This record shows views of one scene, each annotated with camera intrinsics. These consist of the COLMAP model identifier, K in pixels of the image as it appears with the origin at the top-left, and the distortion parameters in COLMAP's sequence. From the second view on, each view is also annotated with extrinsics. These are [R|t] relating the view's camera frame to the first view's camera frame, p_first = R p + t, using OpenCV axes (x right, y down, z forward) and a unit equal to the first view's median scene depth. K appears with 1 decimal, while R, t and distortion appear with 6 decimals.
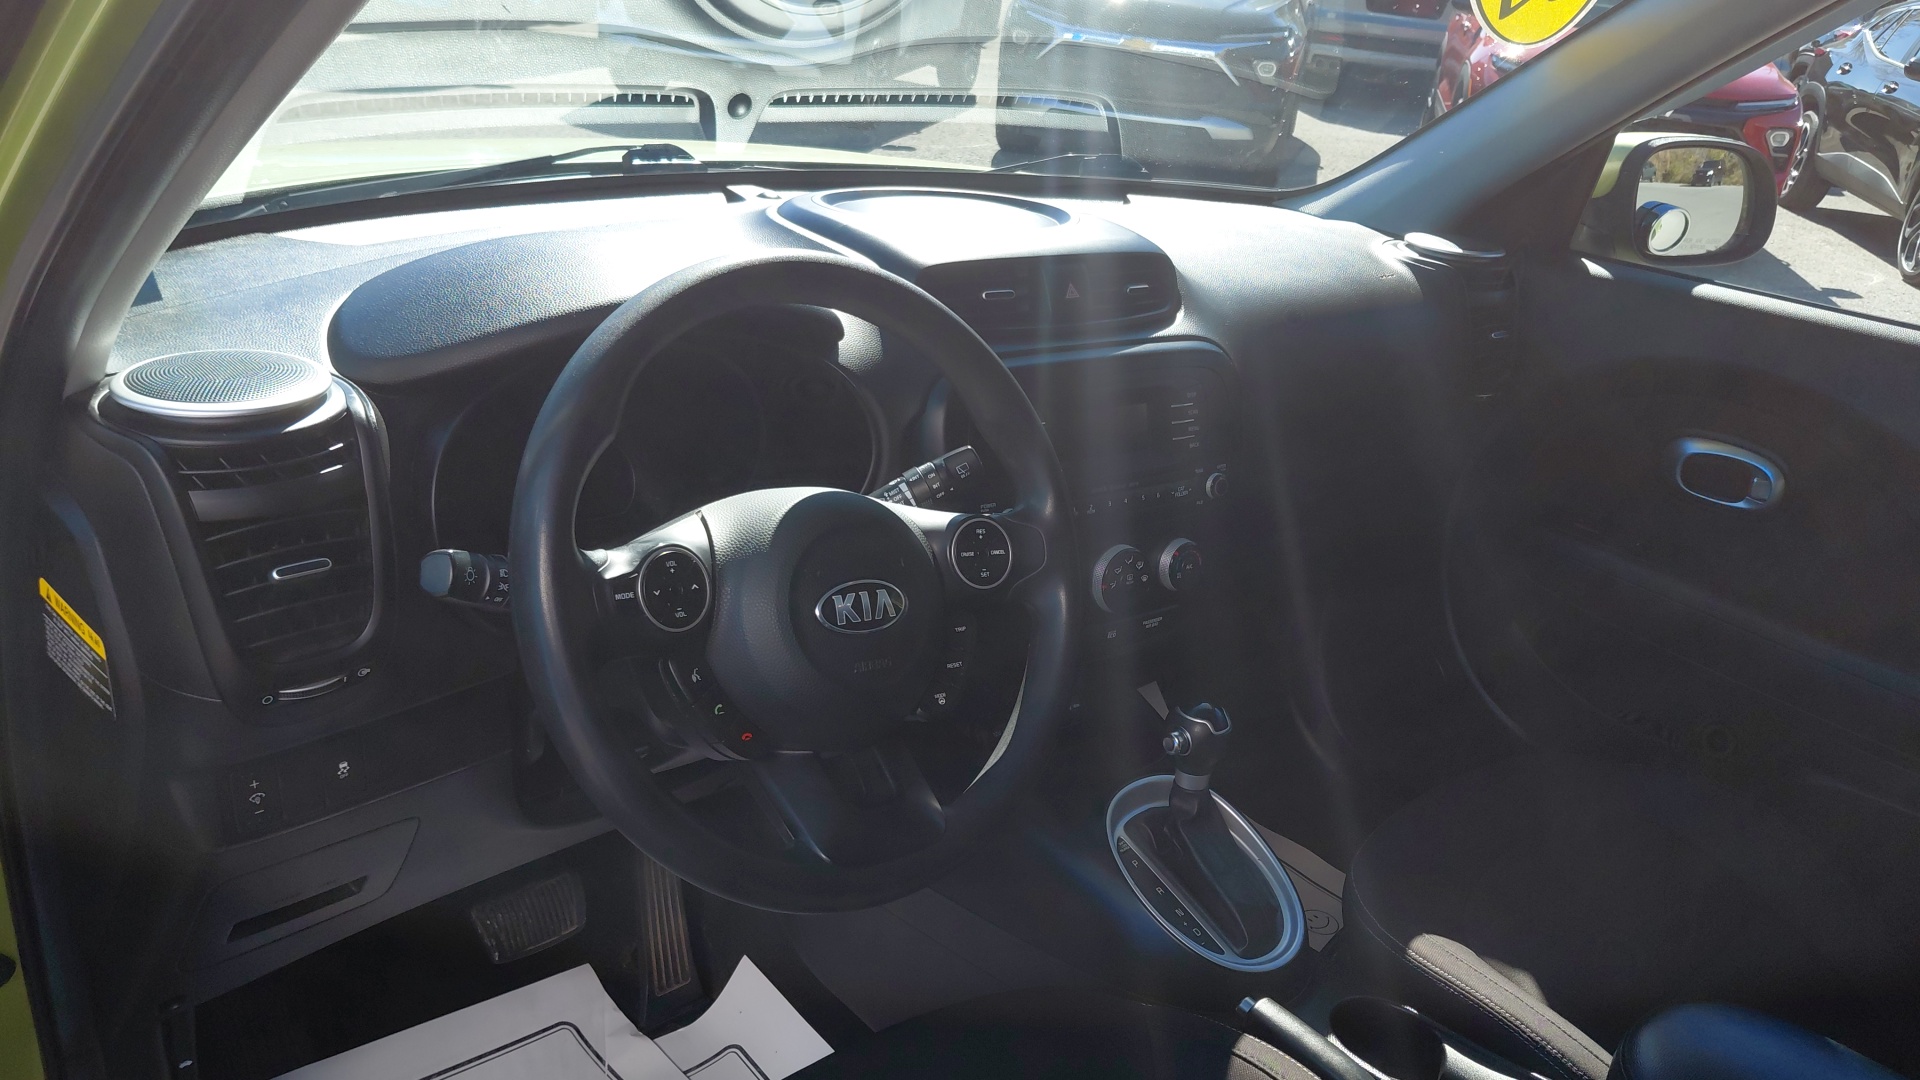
lens RADIAL K [[1455.5, 0, 960.0], [0, 1455.5, 540.0], [0, 0, 1]] dist [-0.007133, -0.006725]
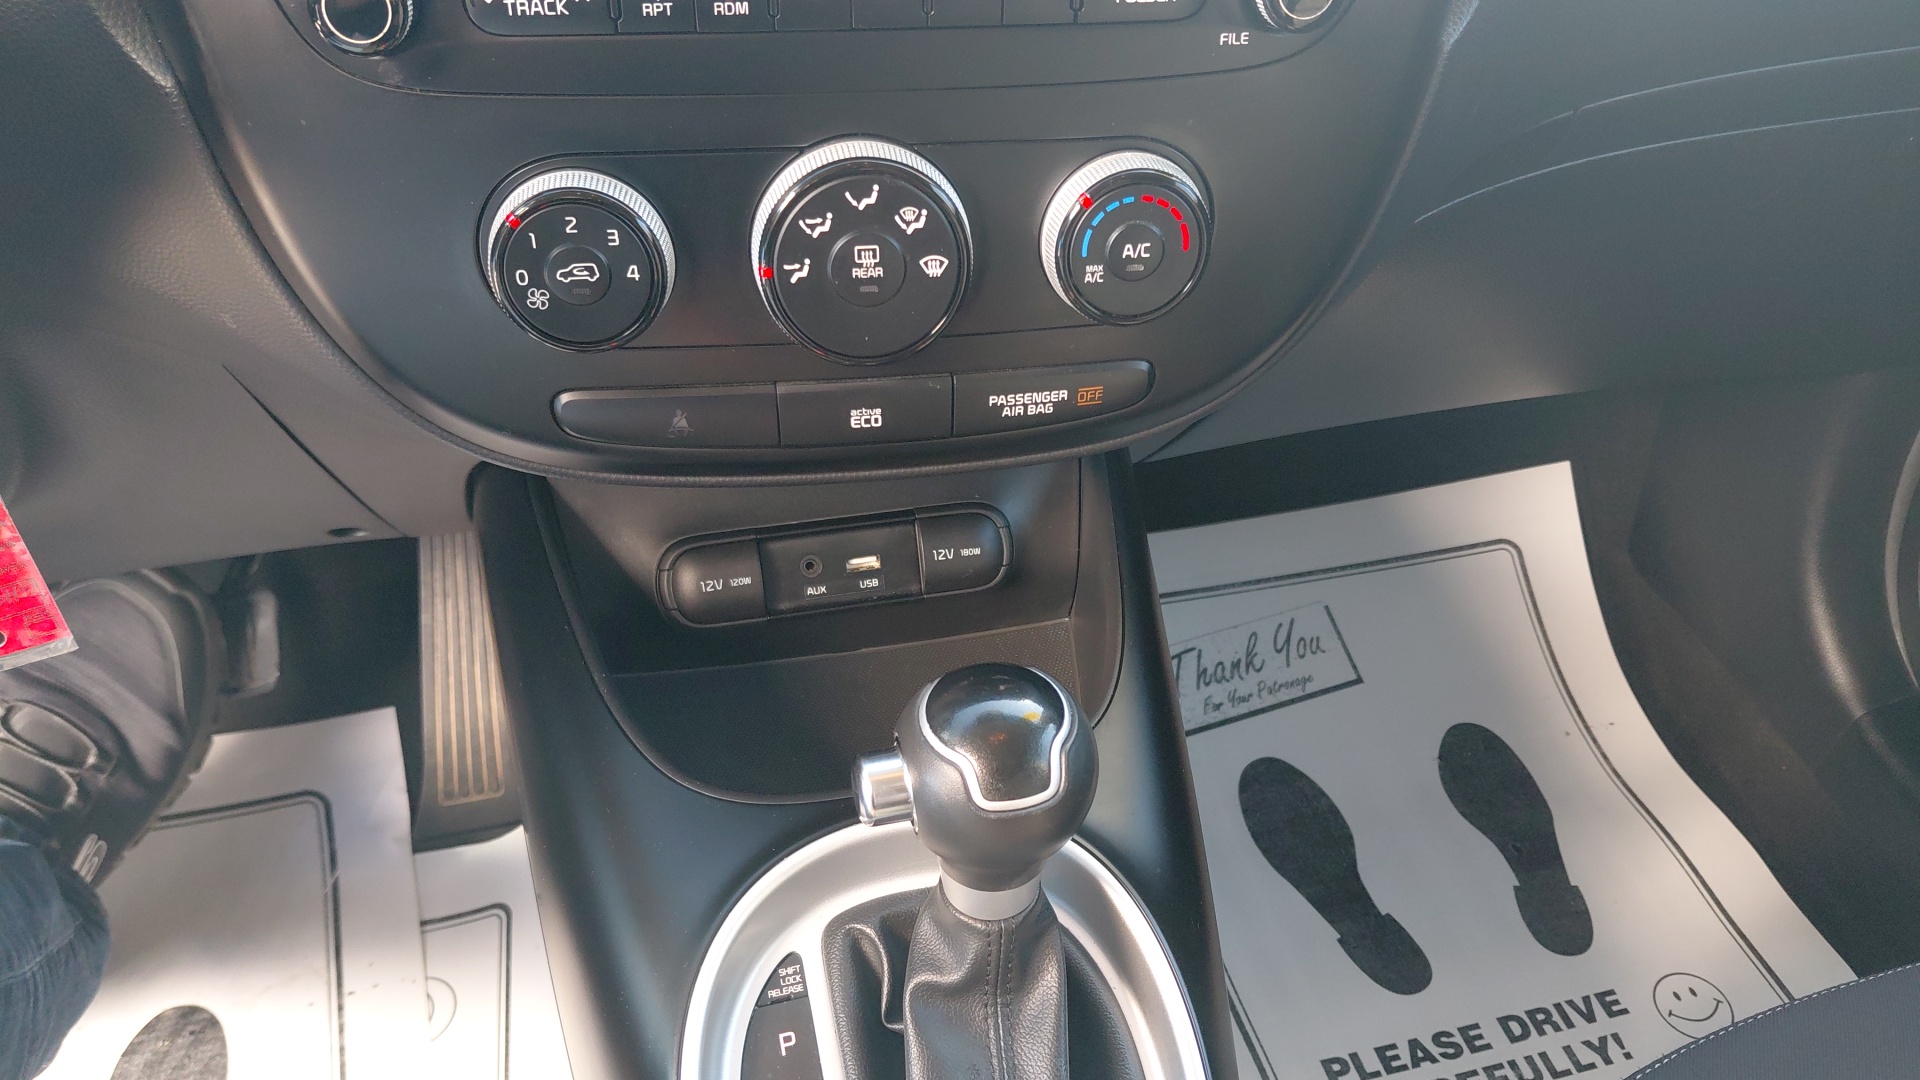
lens RADIAL K [[1416.3, 0, 960.0], [0, 1416.3, 540.0], [0, 0, 1]] dist [0.001507, -0.000750]
pose [[0.878698, 0.233562, -0.416340, 0.403856], [-0.110568, 0.947996, 0.298459, -0.013634], [0.464397, -0.216222, 0.858827, 1.078955]]
